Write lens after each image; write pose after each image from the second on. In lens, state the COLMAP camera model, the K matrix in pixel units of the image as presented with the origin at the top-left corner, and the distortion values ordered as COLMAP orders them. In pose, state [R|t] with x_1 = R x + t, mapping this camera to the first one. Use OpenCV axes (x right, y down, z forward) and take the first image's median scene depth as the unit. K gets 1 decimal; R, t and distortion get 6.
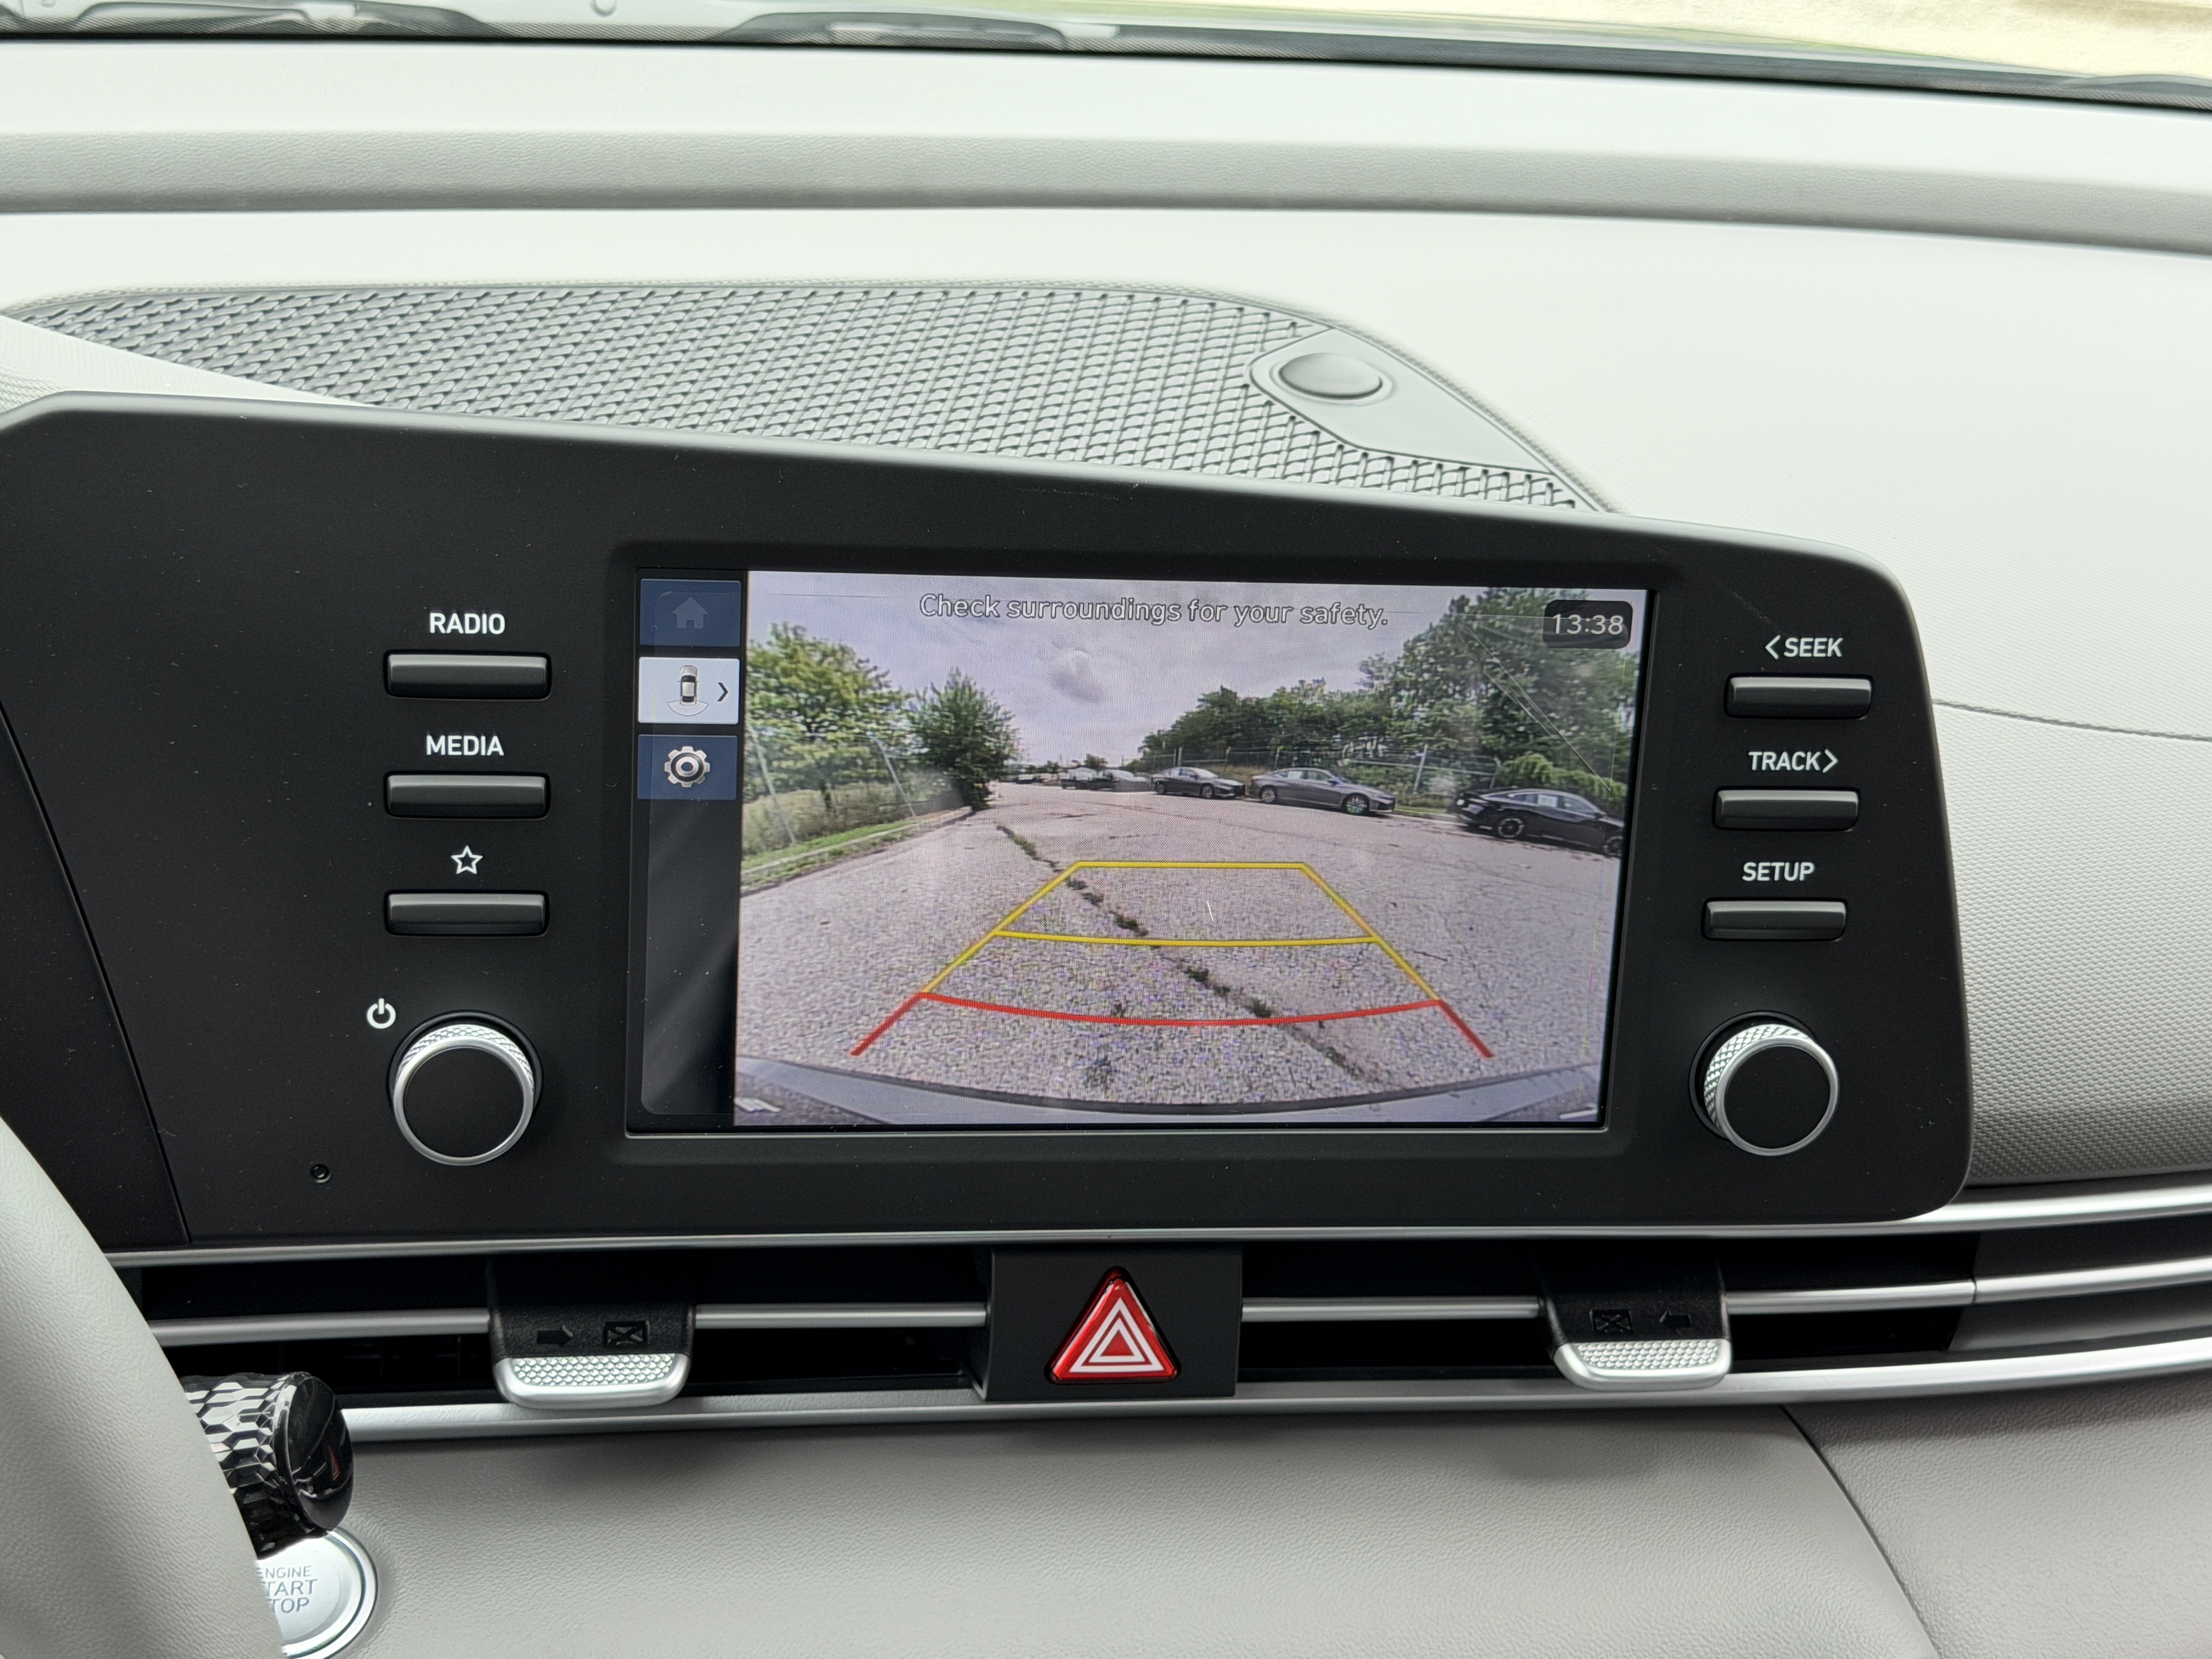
lens RADIAL K [[3472.5, 0, 1106.0], [0, 3472.5, 829.5], [0, 0, 1]] dist [0.134244, -0.118802]
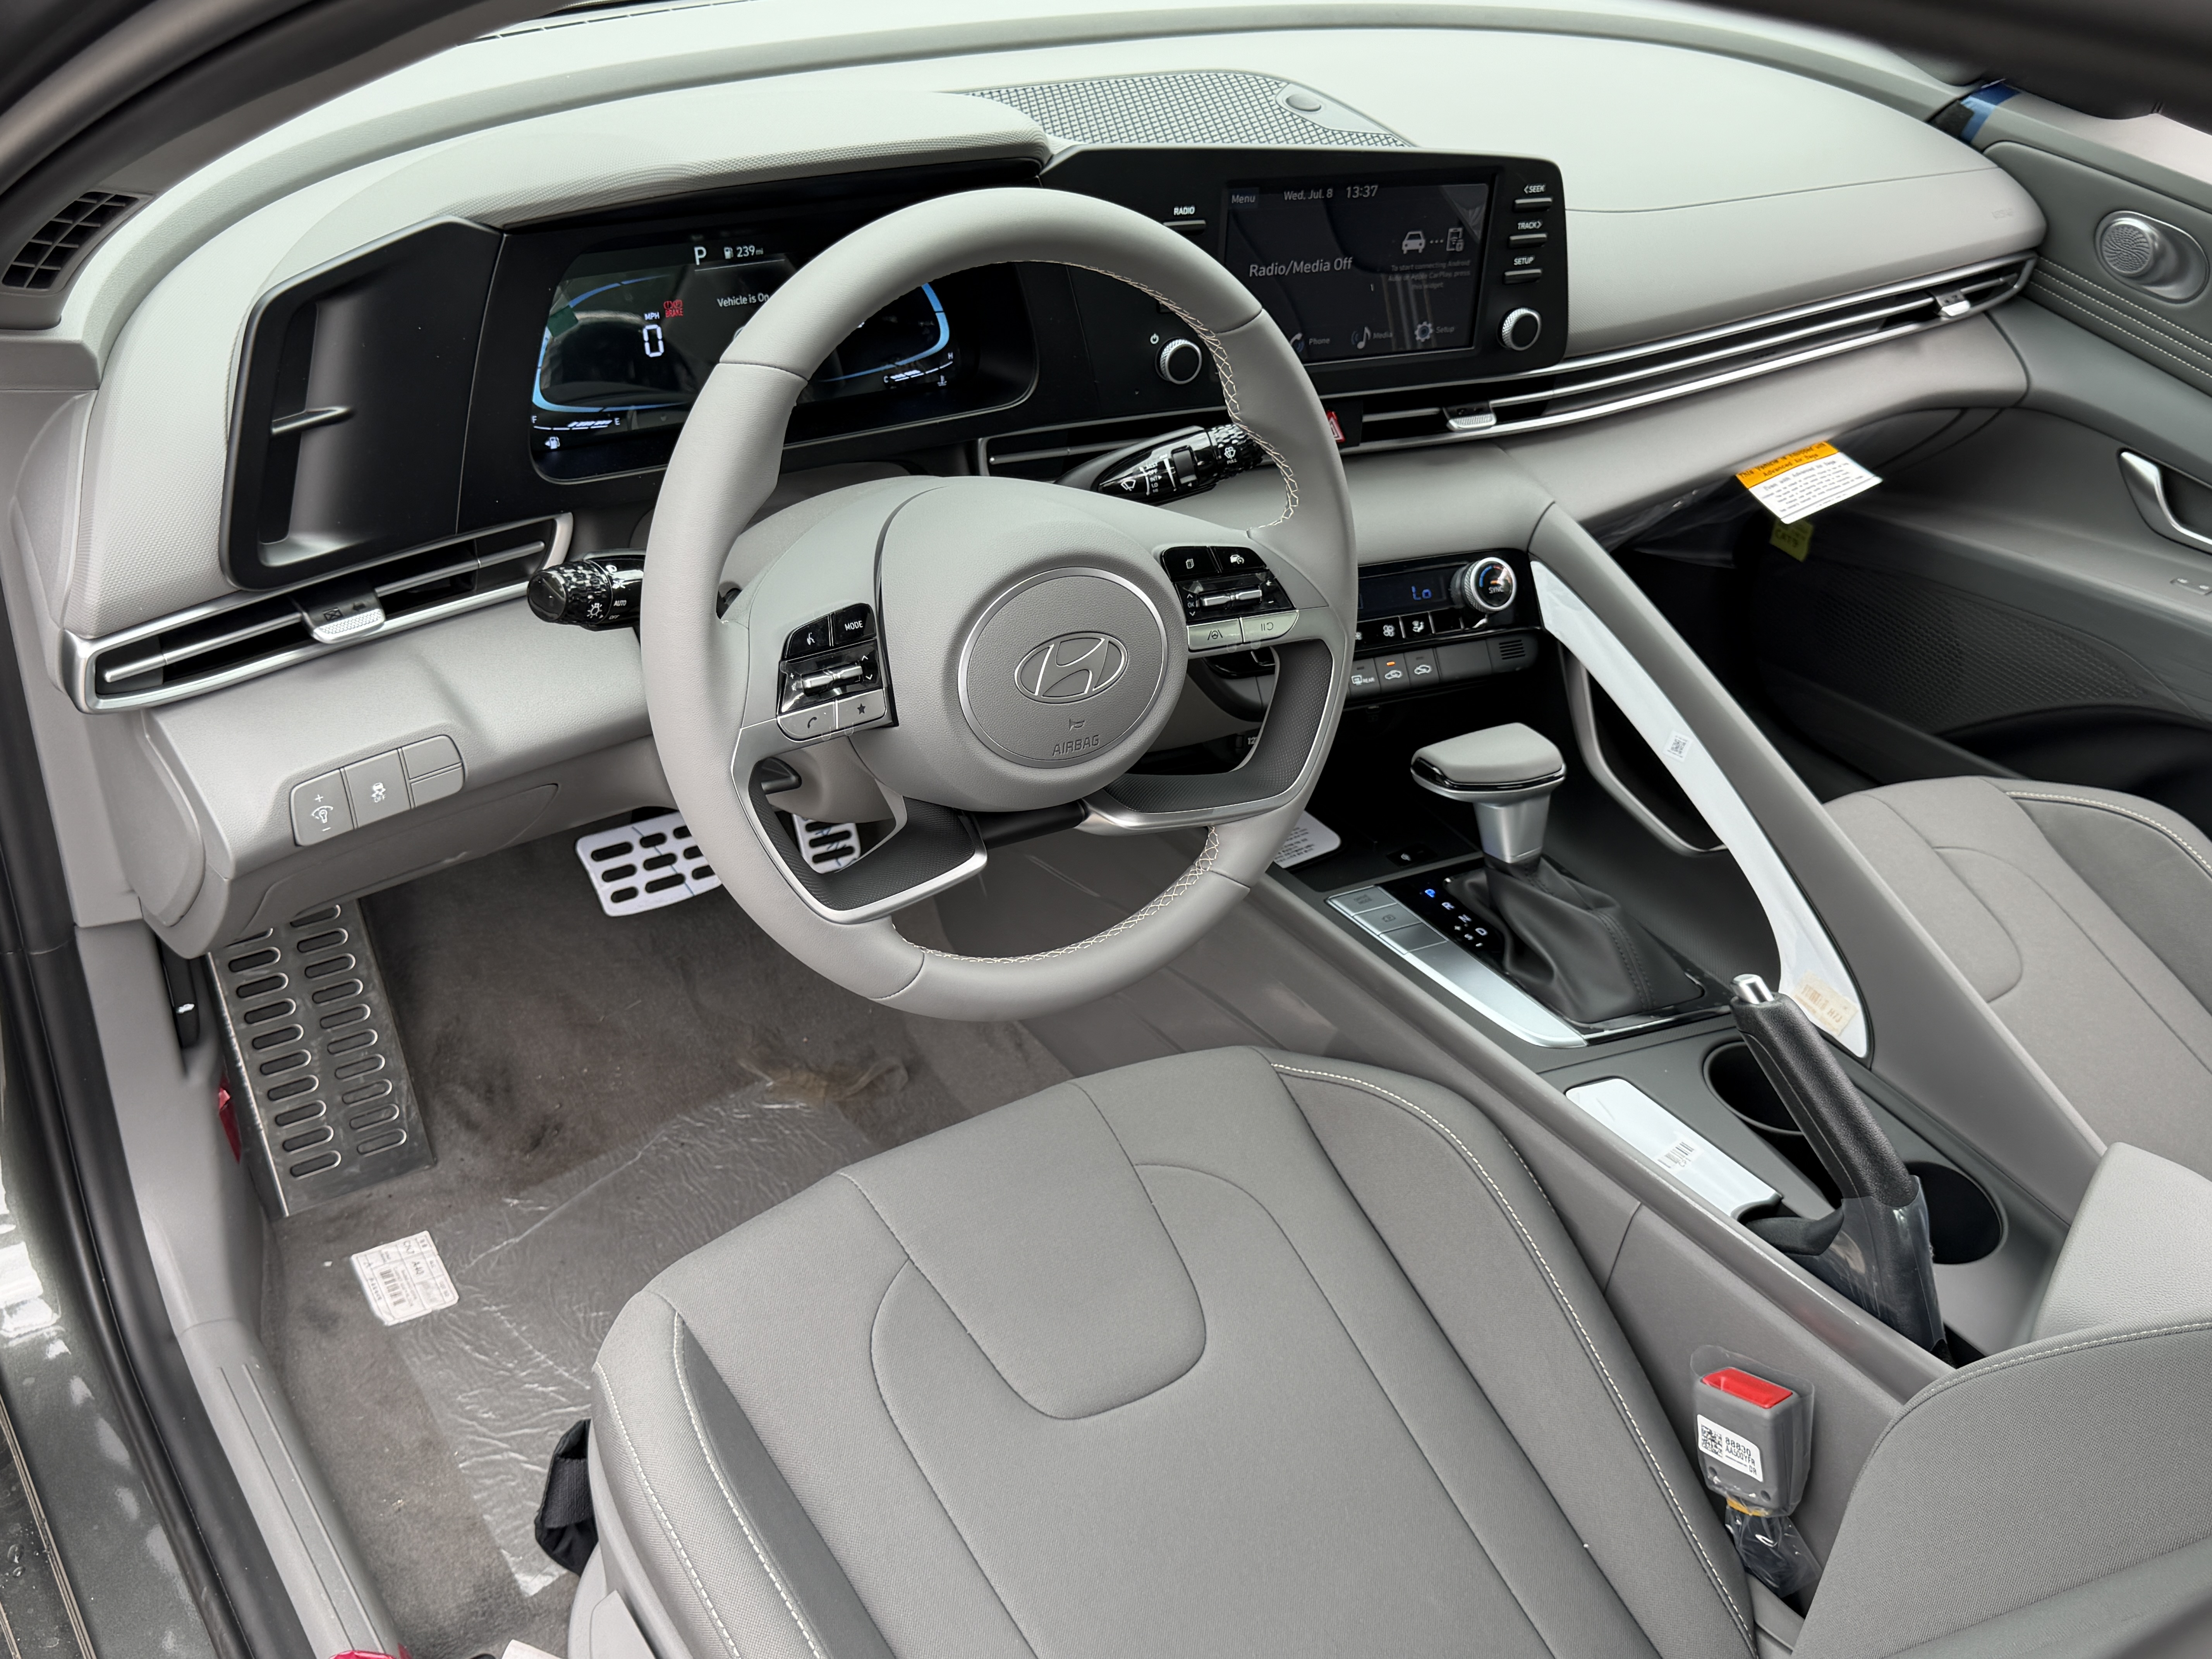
lens RADIAL K [[2068.8, 0, 1108.8], [0, 2068.8, 844.9], [0, 0, 1]] dist [0.178591, -0.340385]
pose [[0.957993, -0.144204, 0.247900, -0.746215], [0.080318, 0.964705, 0.250786, 0.014496], [-0.275314, -0.220340, 0.935763, -0.869756]]
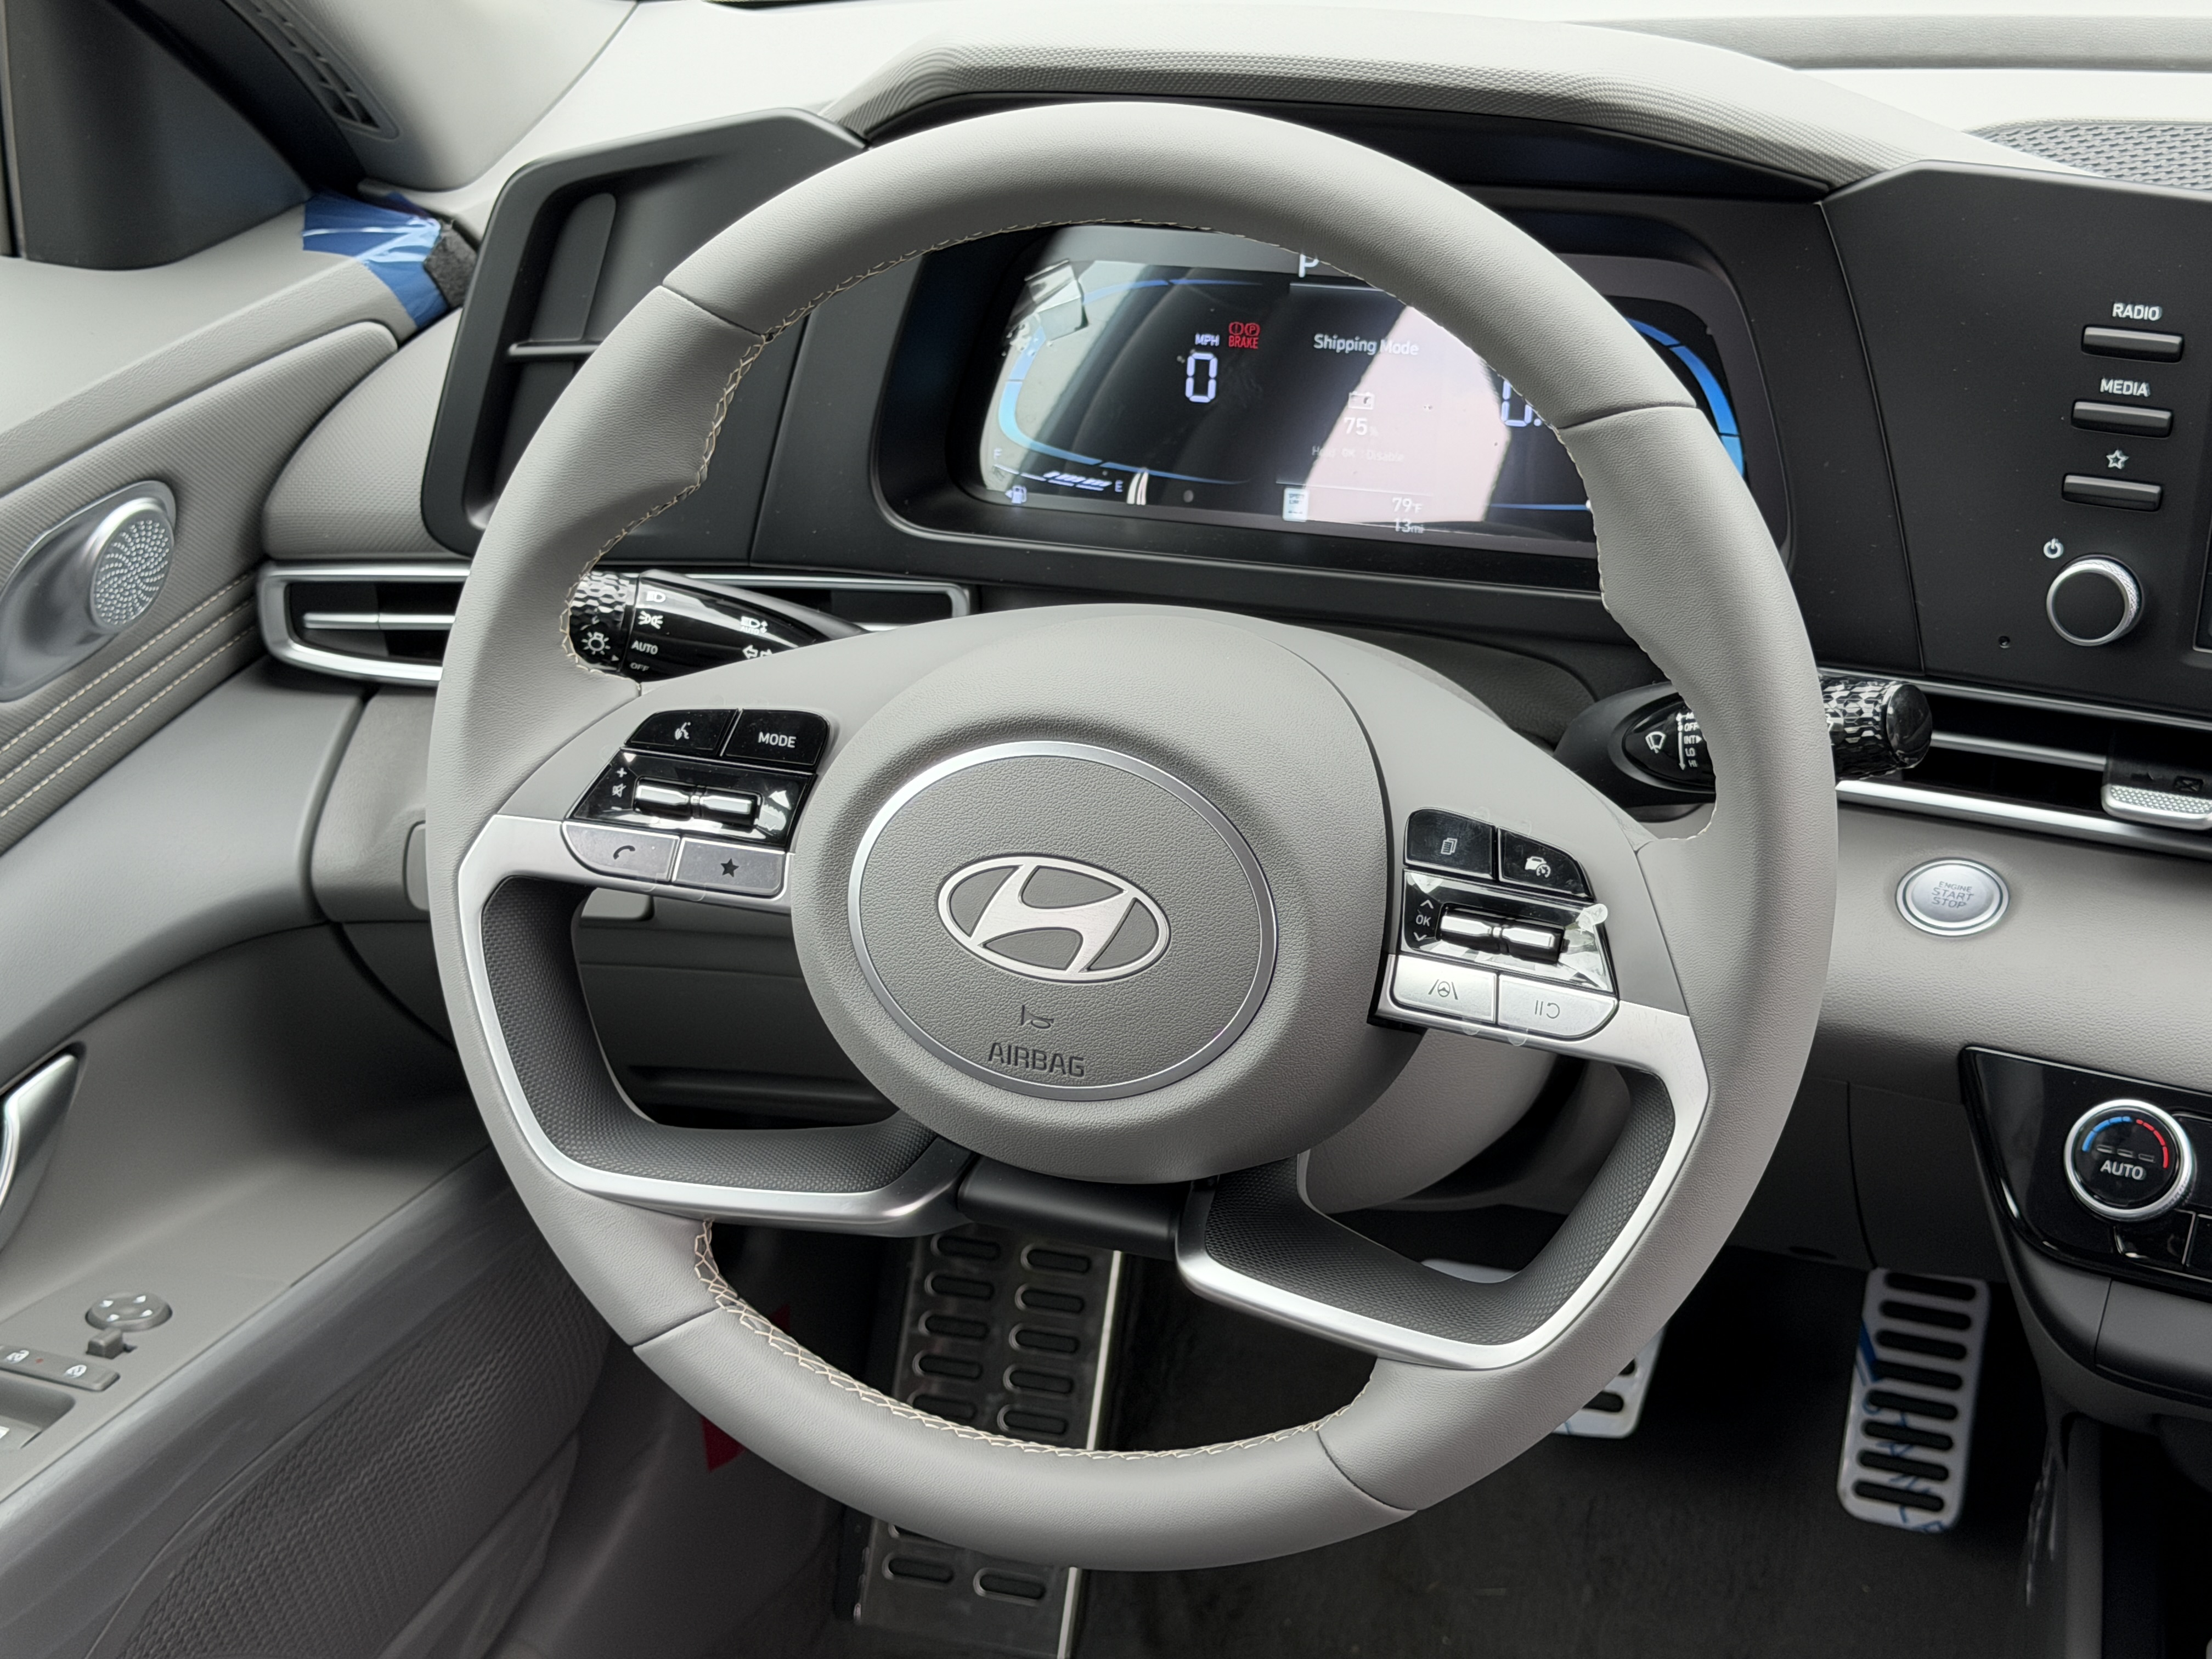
lens RADIAL K [[3504.4, 0, 1147.8], [0, 3504.4, 855.7], [0, 0, 1]] dist [0.244252, -0.701829]
pose [[0.804053, 0.168432, -0.570201, 0.399935], [-0.150463, 0.985460, 0.078925, 0.118167], [0.575204, 0.022334, 0.817705, -0.574398]]
